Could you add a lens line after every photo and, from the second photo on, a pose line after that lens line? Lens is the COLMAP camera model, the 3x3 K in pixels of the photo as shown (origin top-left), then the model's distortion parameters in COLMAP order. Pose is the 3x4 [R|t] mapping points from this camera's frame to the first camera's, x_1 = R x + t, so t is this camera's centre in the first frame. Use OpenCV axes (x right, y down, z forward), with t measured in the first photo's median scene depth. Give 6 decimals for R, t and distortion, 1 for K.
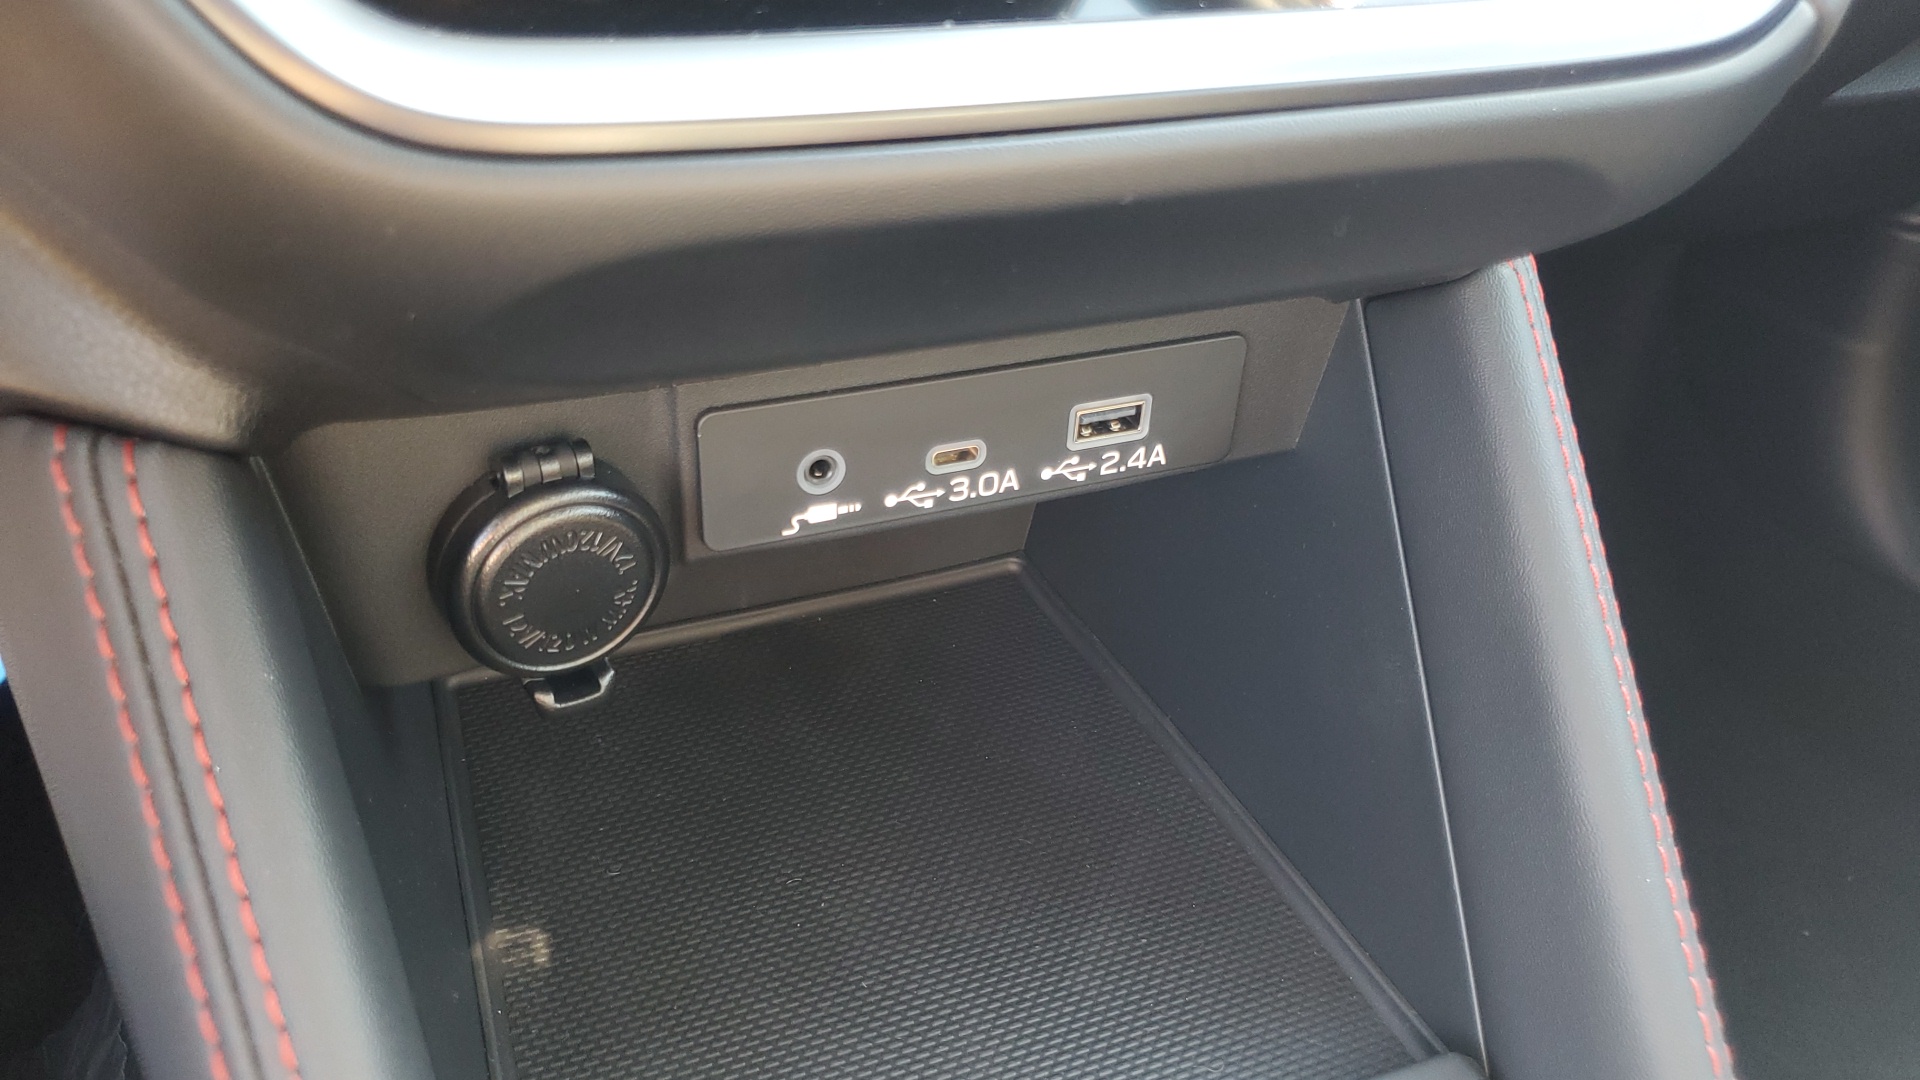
lens RADIAL K [[1464.9, 0, 924.4], [0, 1464.9, 576.6], [0, 0, 1]] dist [0.071791, -0.075913]
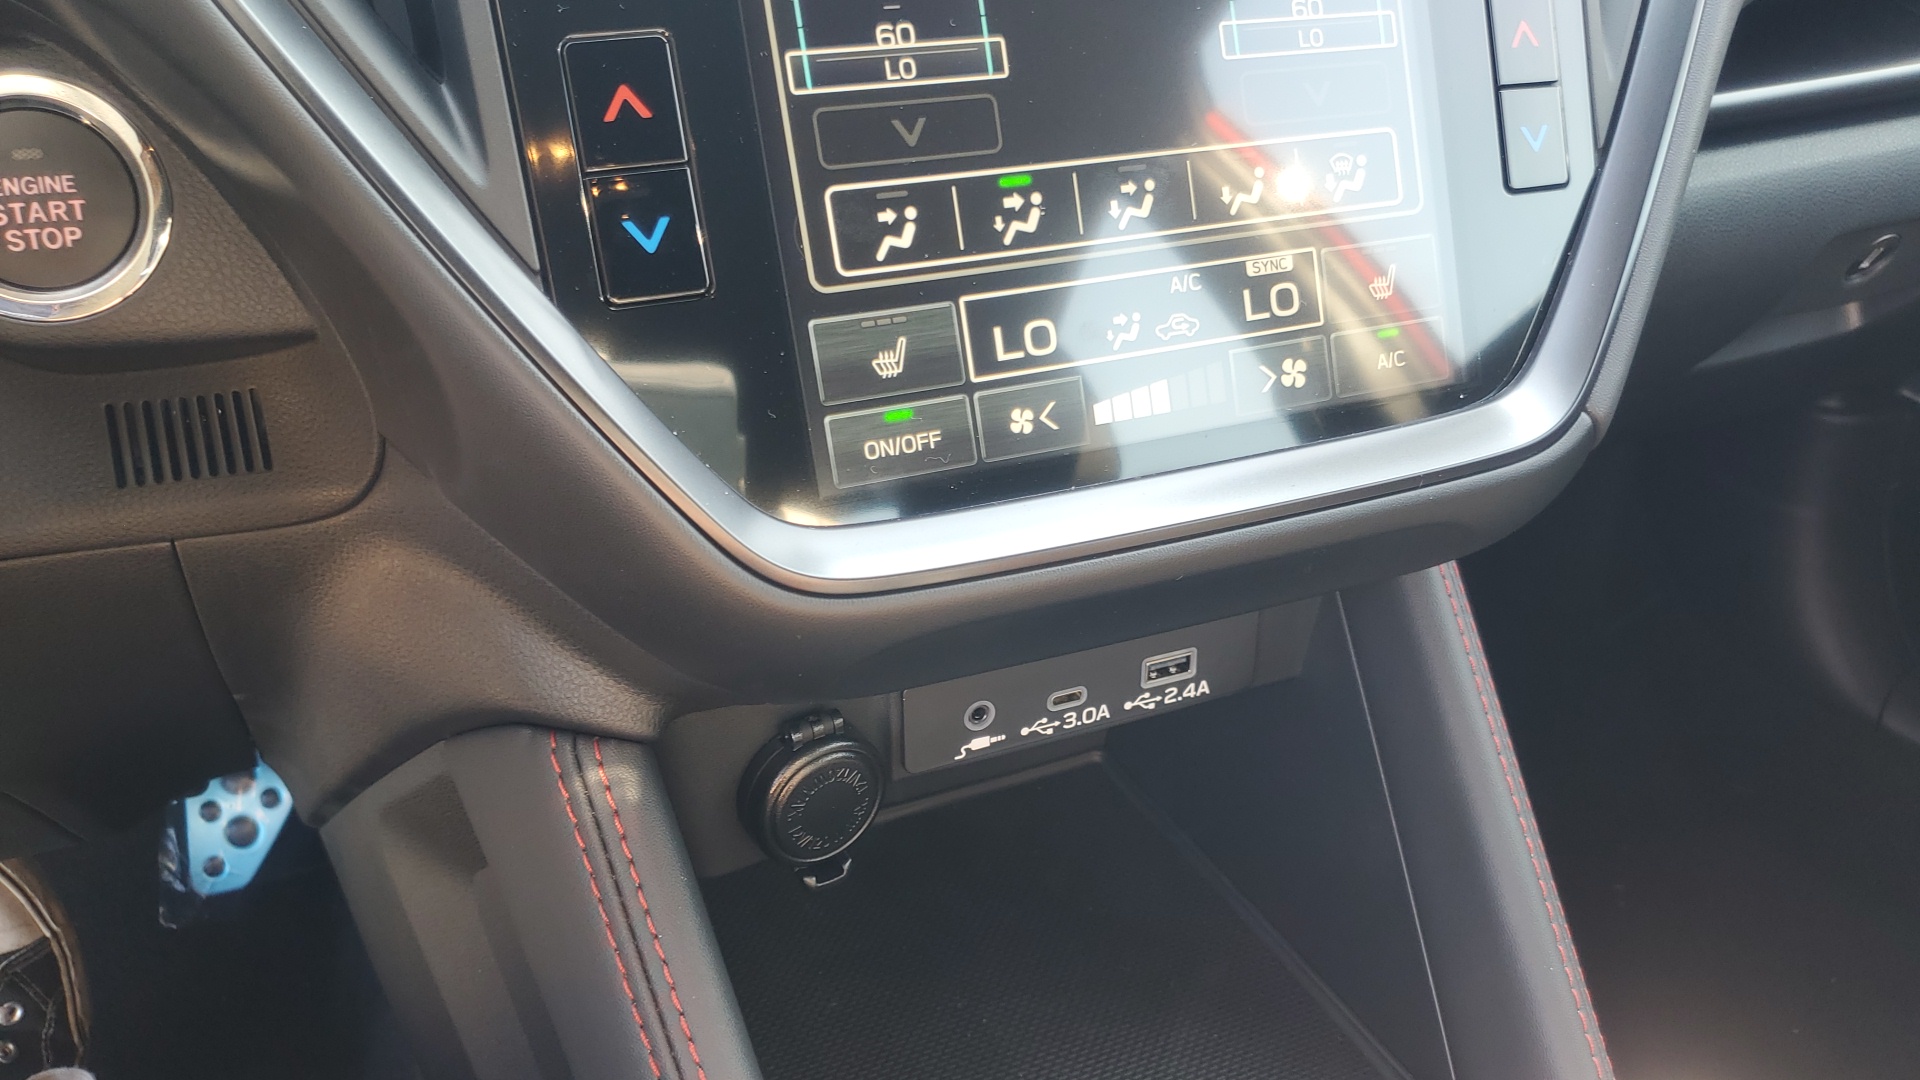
lens RADIAL K [[1464.9, 0, 924.4], [0, 1464.9, 576.6], [0, 0, 1]] dist [0.071791, -0.075913]
pose [[0.998803, -0.046673, -0.014632, -0.094184], [0.045121, 0.994668, -0.092736, -0.074060], [0.018883, 0.091964, 0.995583, -0.480209]]
